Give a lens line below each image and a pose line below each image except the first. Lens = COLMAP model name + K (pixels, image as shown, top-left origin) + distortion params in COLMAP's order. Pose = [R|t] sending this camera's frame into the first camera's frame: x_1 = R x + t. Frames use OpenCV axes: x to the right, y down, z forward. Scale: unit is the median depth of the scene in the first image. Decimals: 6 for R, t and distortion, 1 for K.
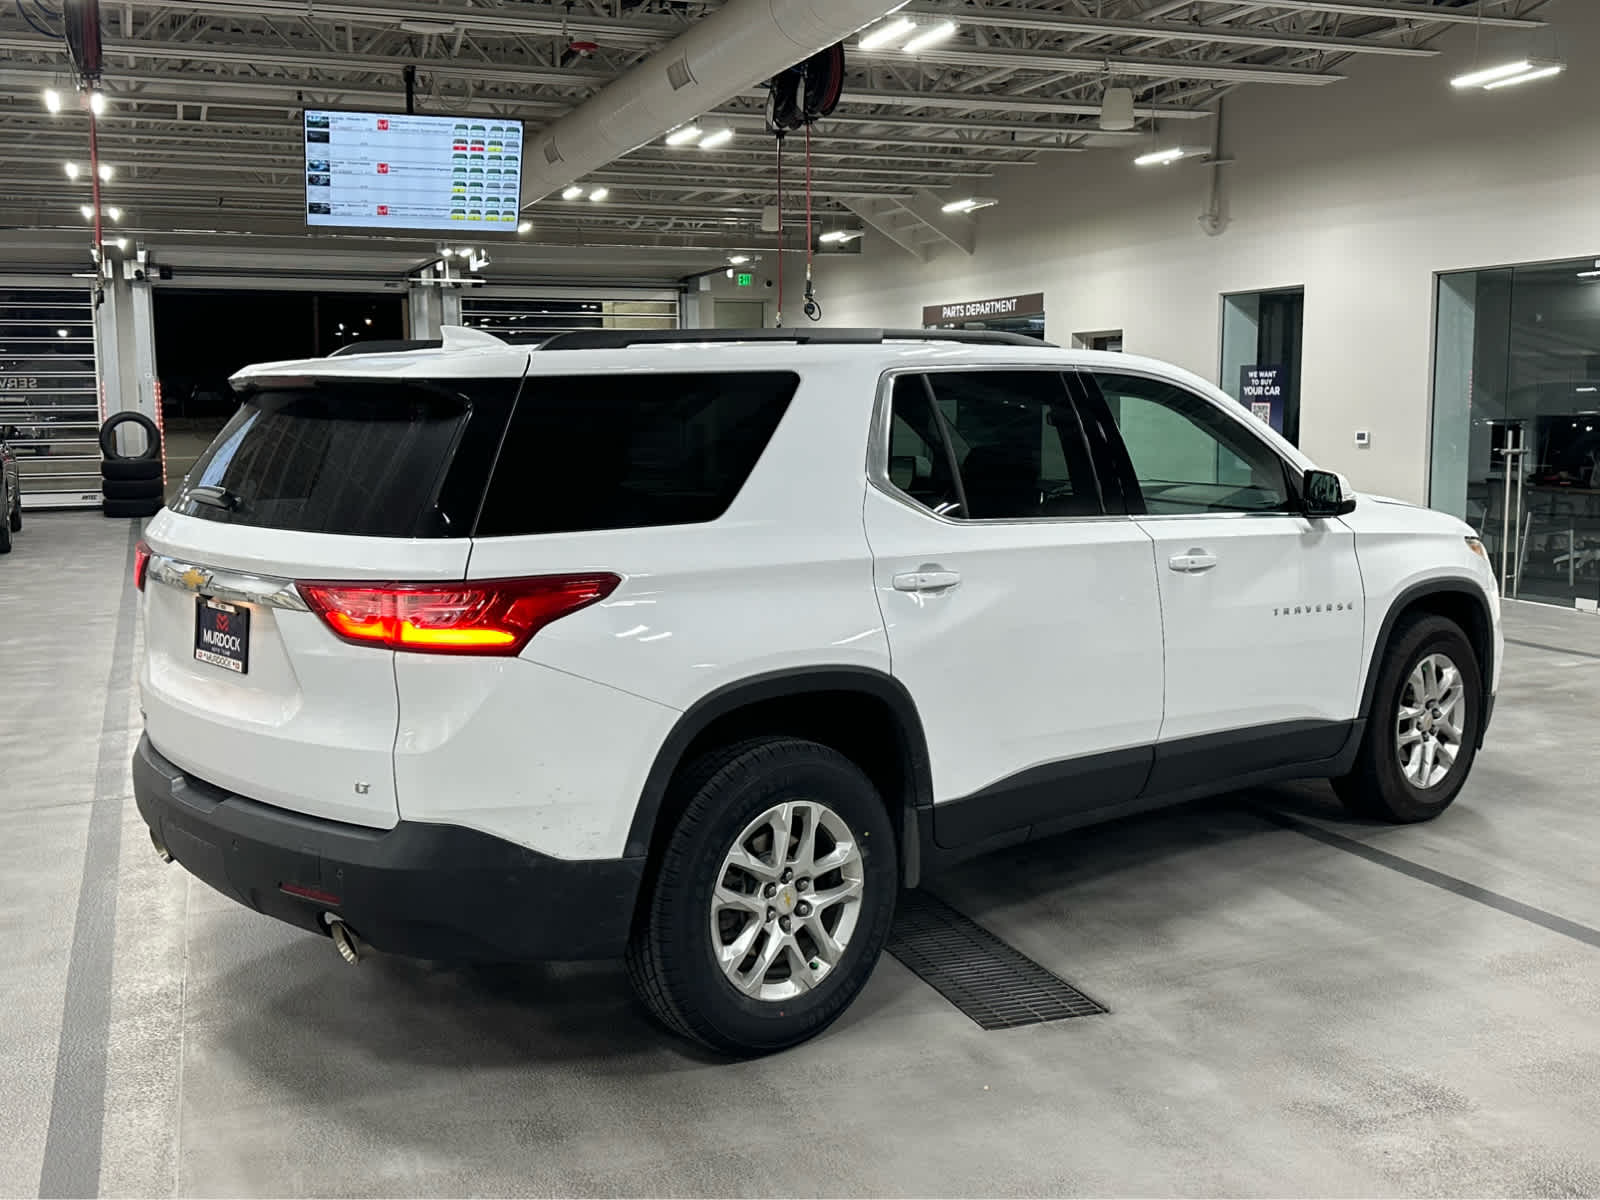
lens RADIAL K [[1611.7, 0, 793.0], [0, 1611.7, 582.3], [0, 0, 1]] dist [0.196244, -0.414616]
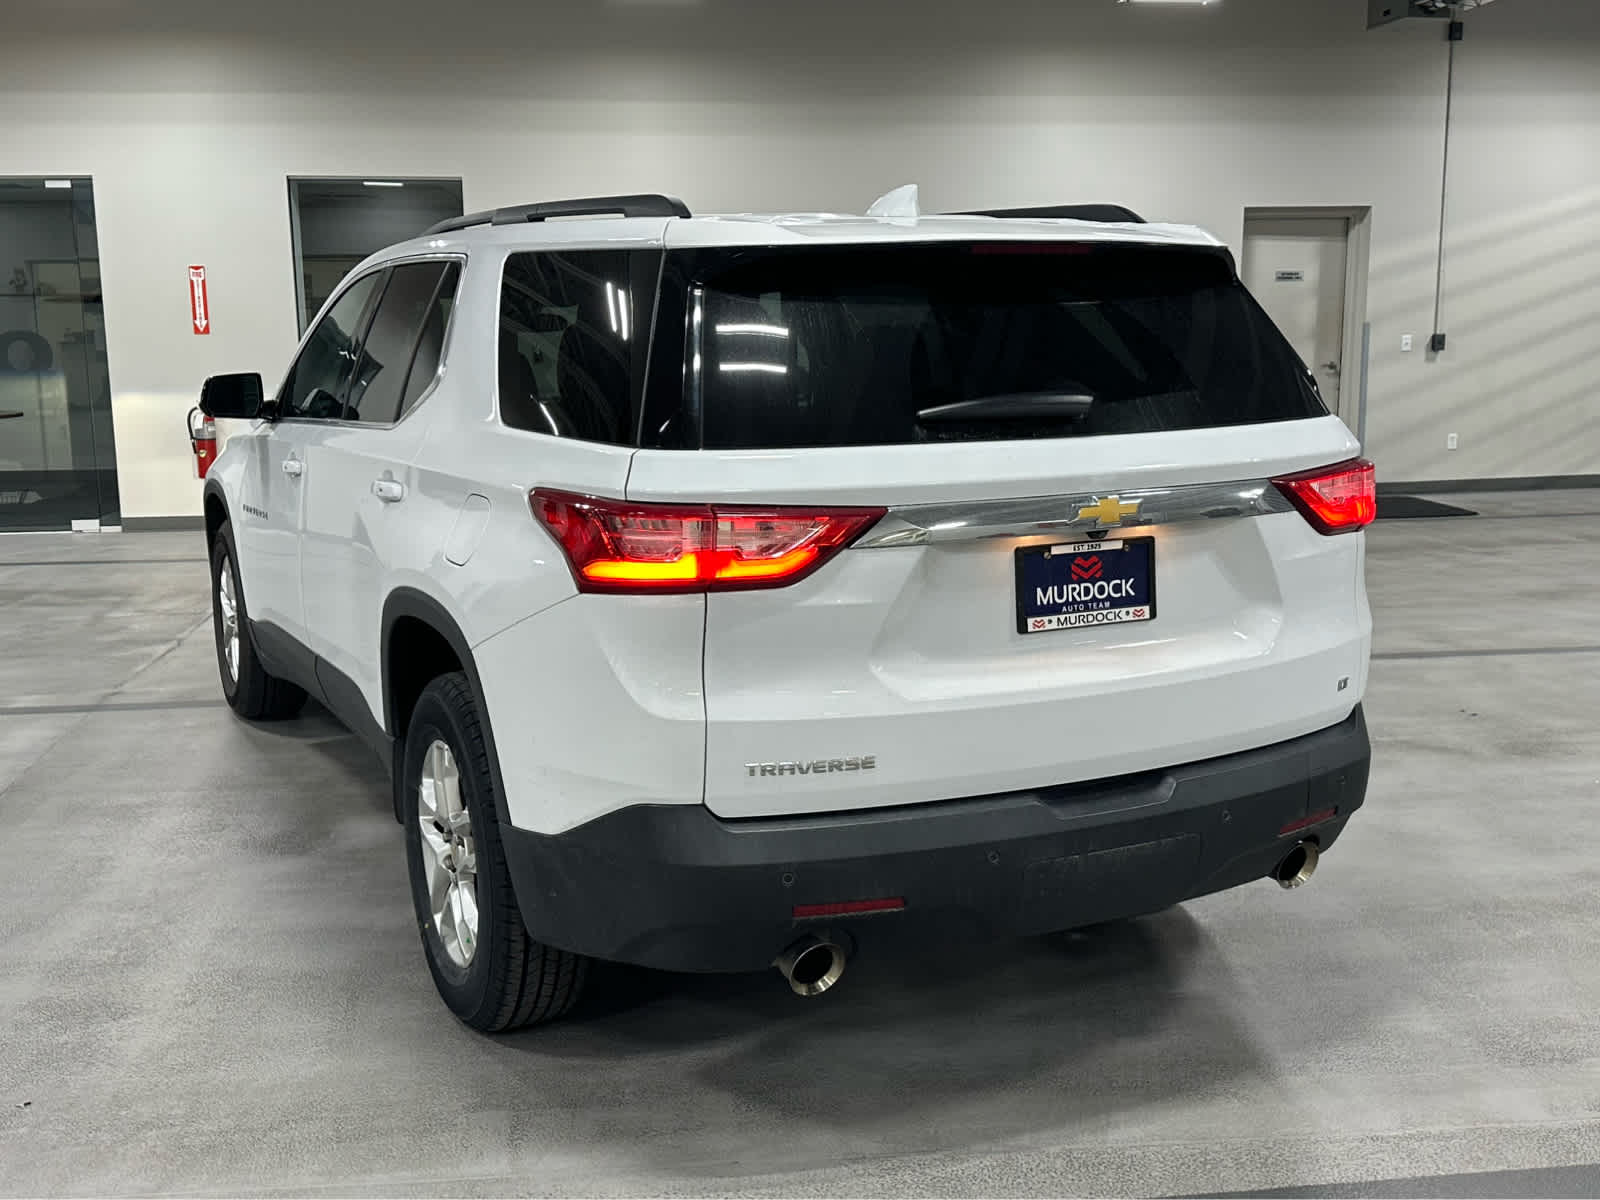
lens RADIAL K [[1611.7, 0, 793.0], [0, 1611.7, 582.3], [0, 0, 1]] dist [0.196244, -0.414616]
pose [[0.241297, -0.155634, 0.957890, -0.914482], [0.123656, 0.983942, 0.128717, -0.068407], [-0.962541, 0.087390, 0.256668, 0.781815]]
